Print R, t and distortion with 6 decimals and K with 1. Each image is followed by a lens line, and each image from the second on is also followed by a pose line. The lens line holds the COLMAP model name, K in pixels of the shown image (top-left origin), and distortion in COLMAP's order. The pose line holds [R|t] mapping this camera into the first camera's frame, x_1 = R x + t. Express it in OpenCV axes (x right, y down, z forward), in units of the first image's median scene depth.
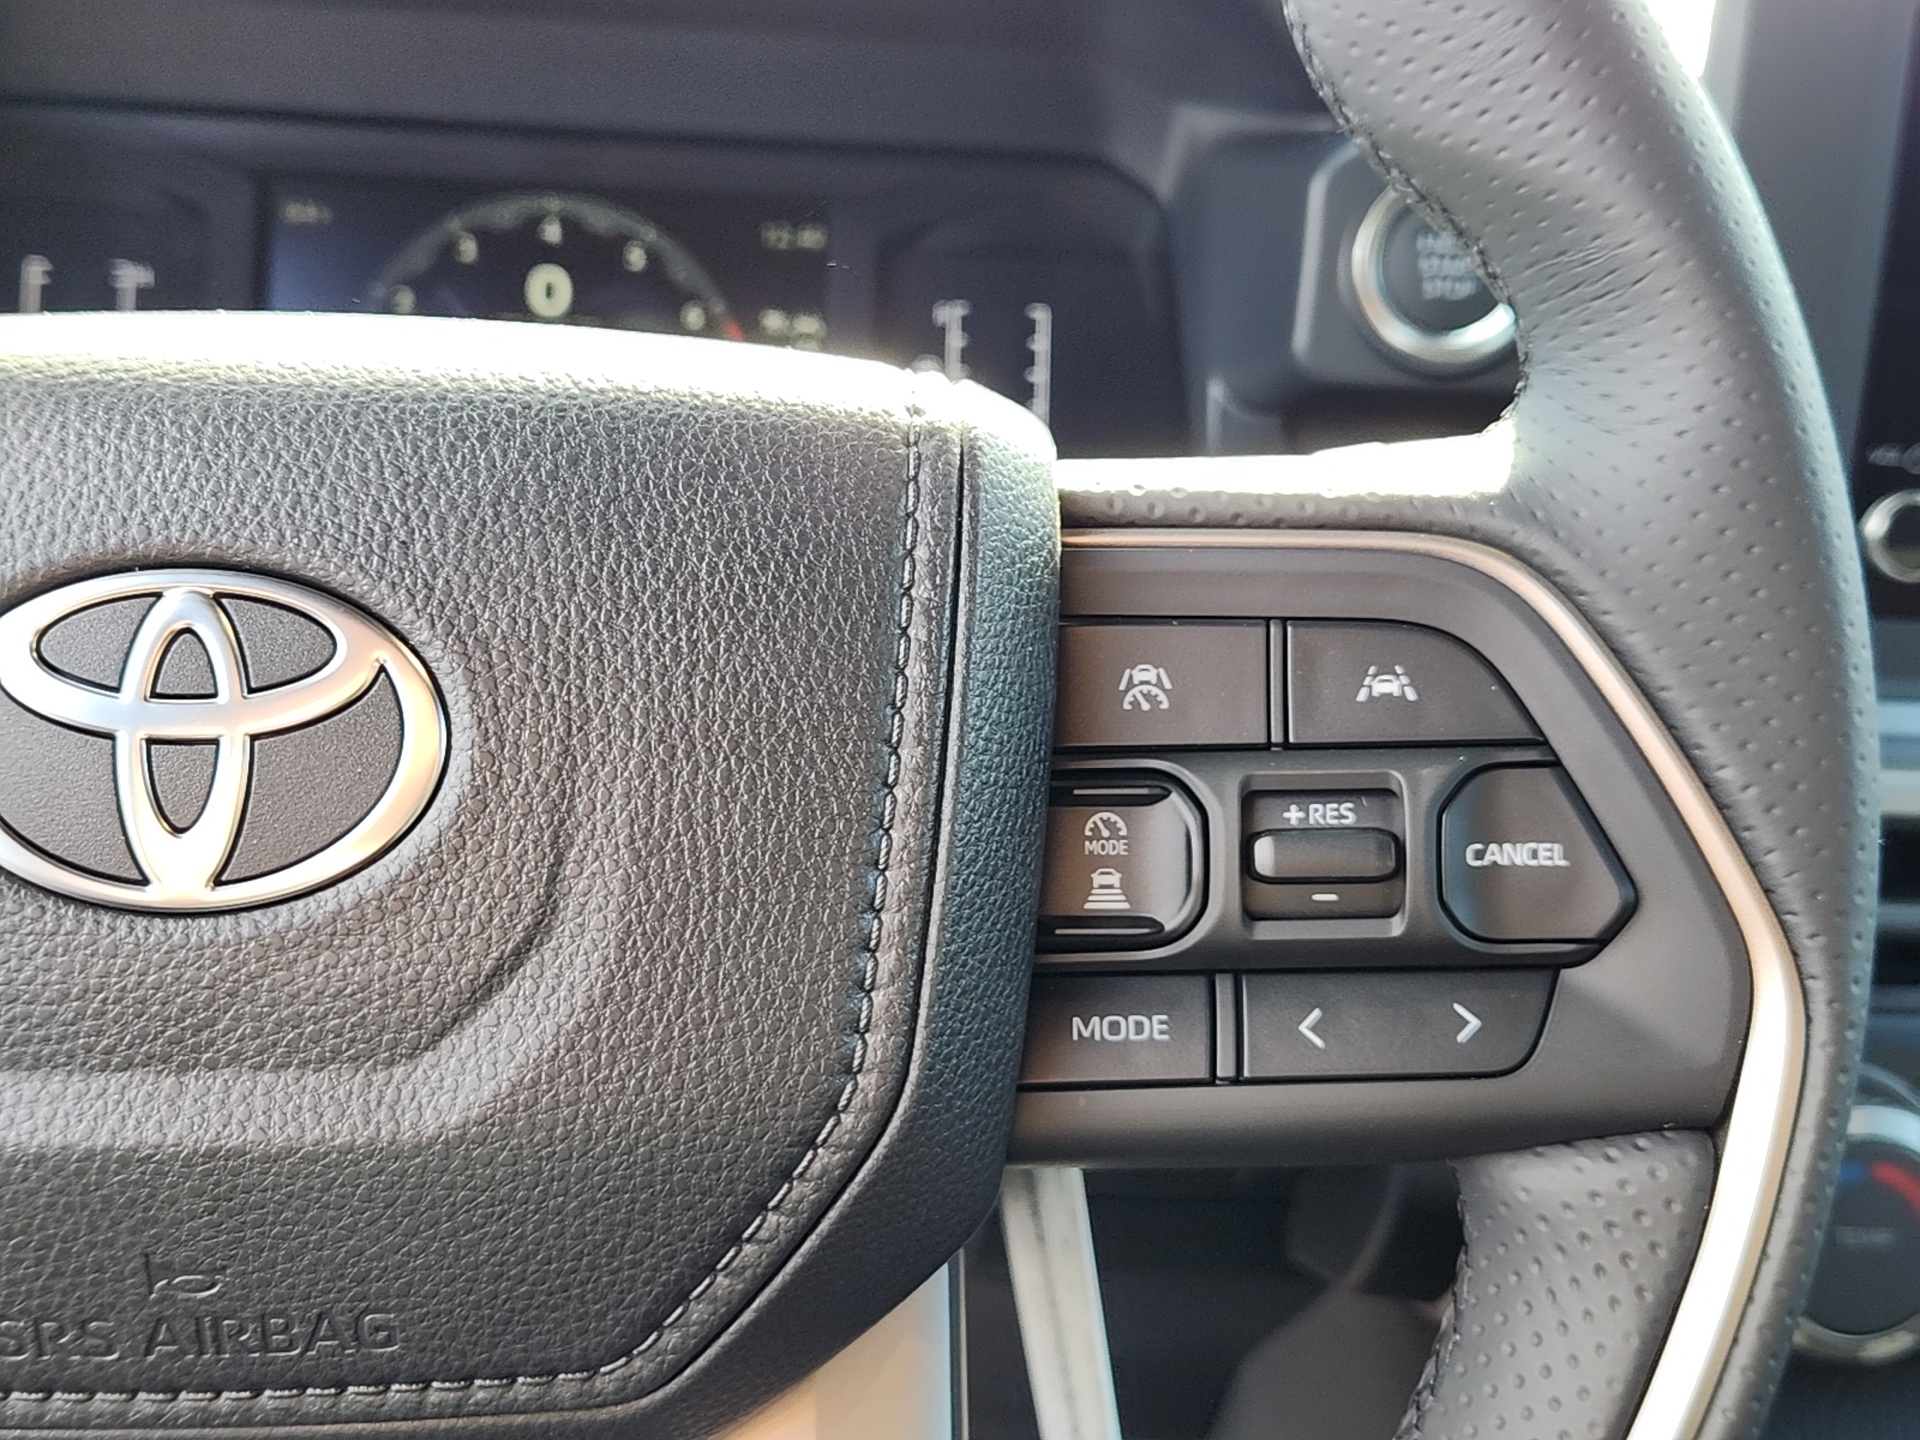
lens RADIAL K [[2162.7, 0, 960.0], [0, 2162.7, 720.0], [0, 0, 1]] dist [0.099692, -0.175562]
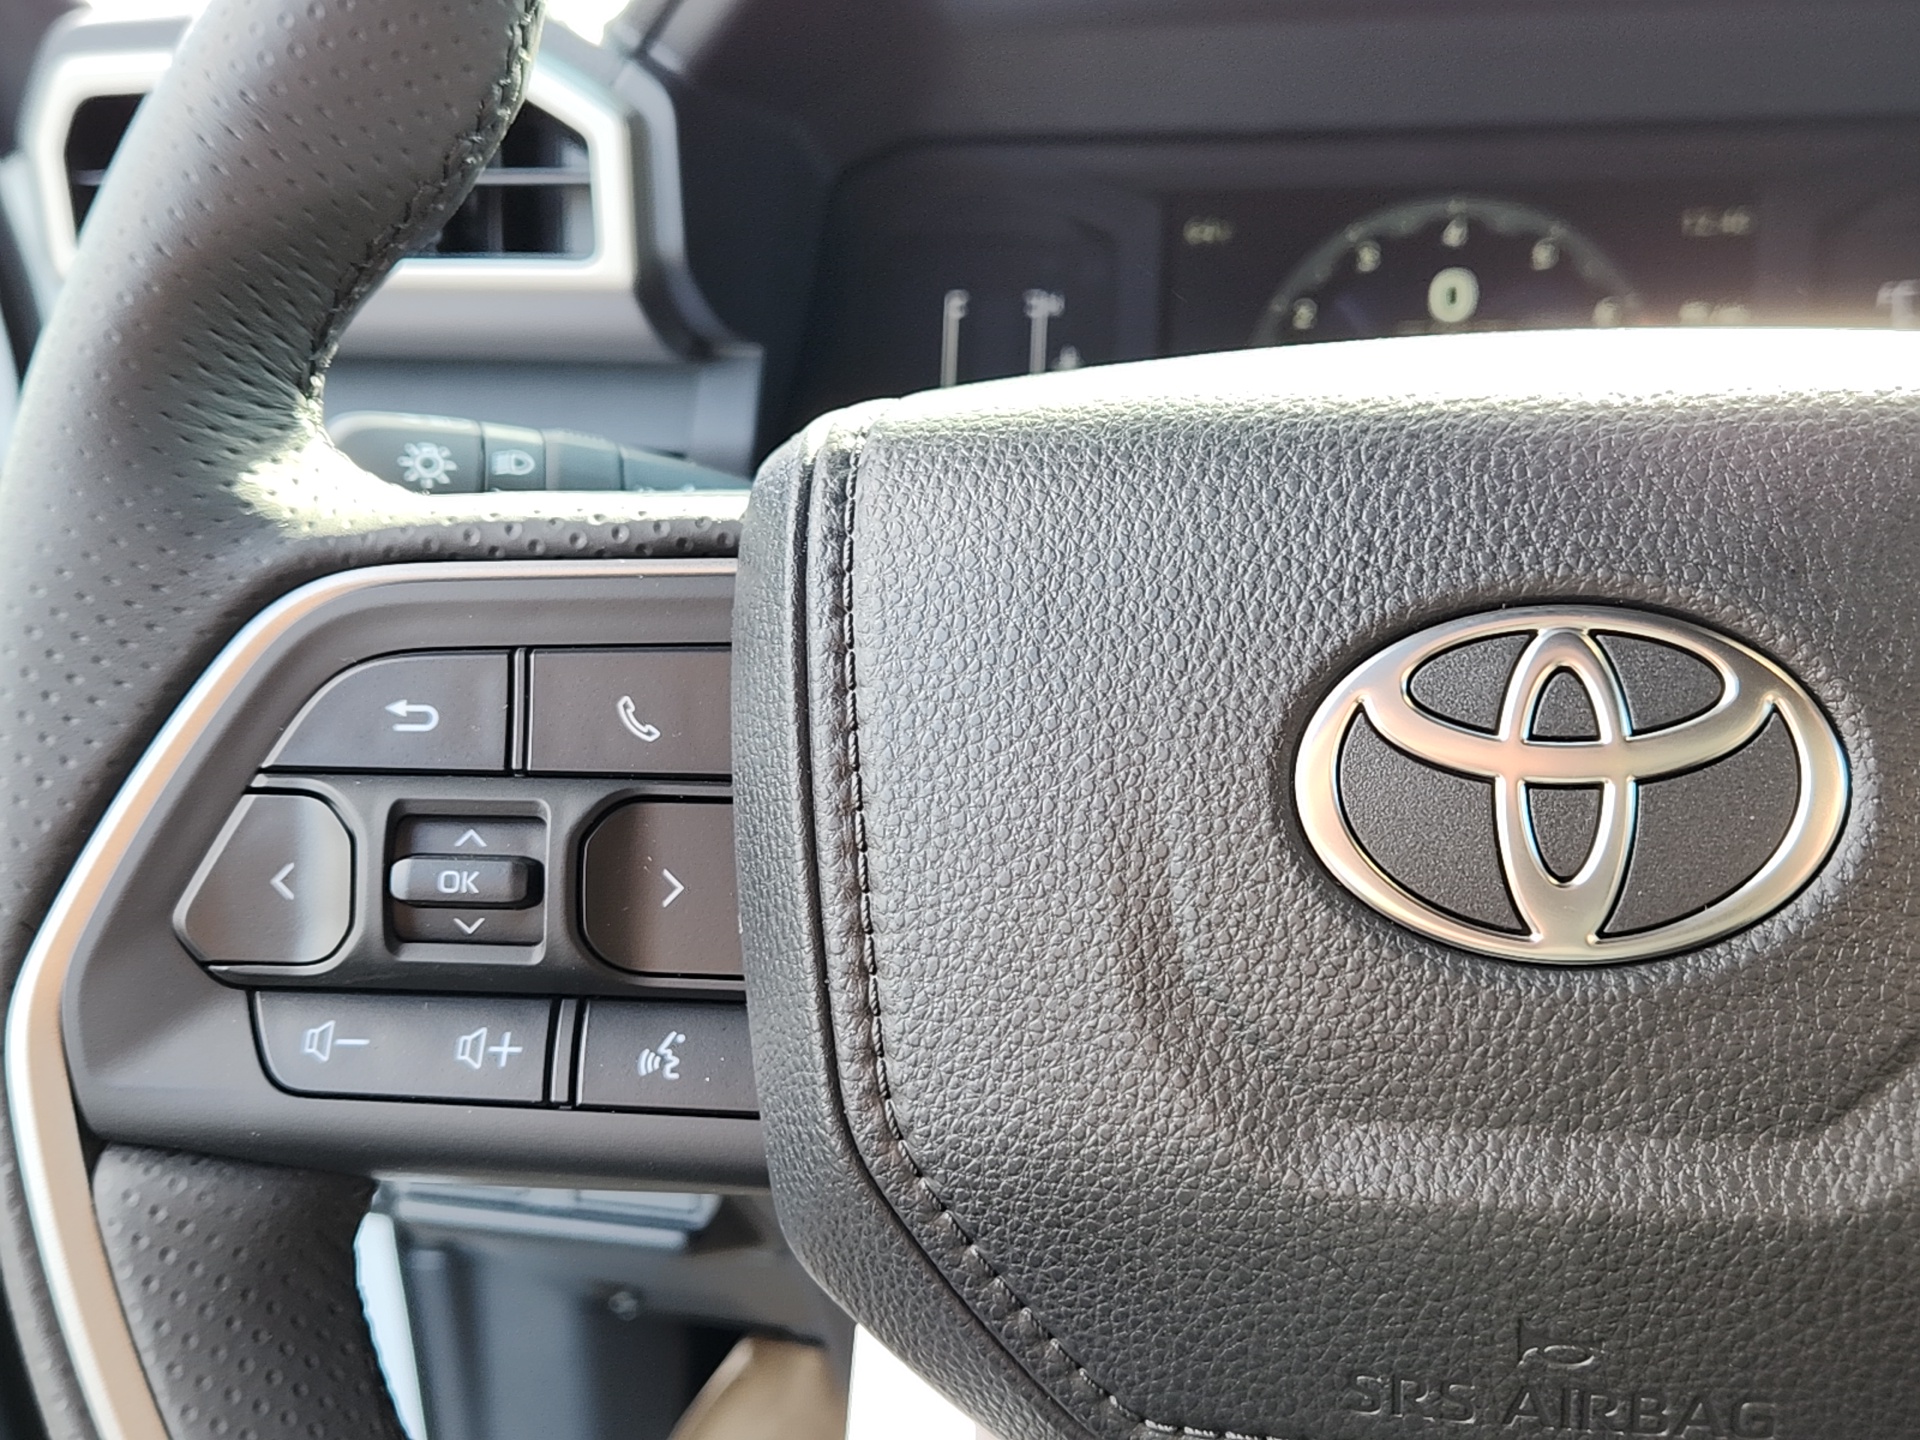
lens RADIAL K [[2162.7, 0, 960.0], [0, 2162.7, 720.0], [0, 0, 1]] dist [0.099692, -0.175562]
pose [[0.966172, 0.001063, -0.257895, -0.361180], [-0.001118, 0.999999, -0.000066, -0.018490], [0.257895, 0.000352, 0.966173, 0.011548]]
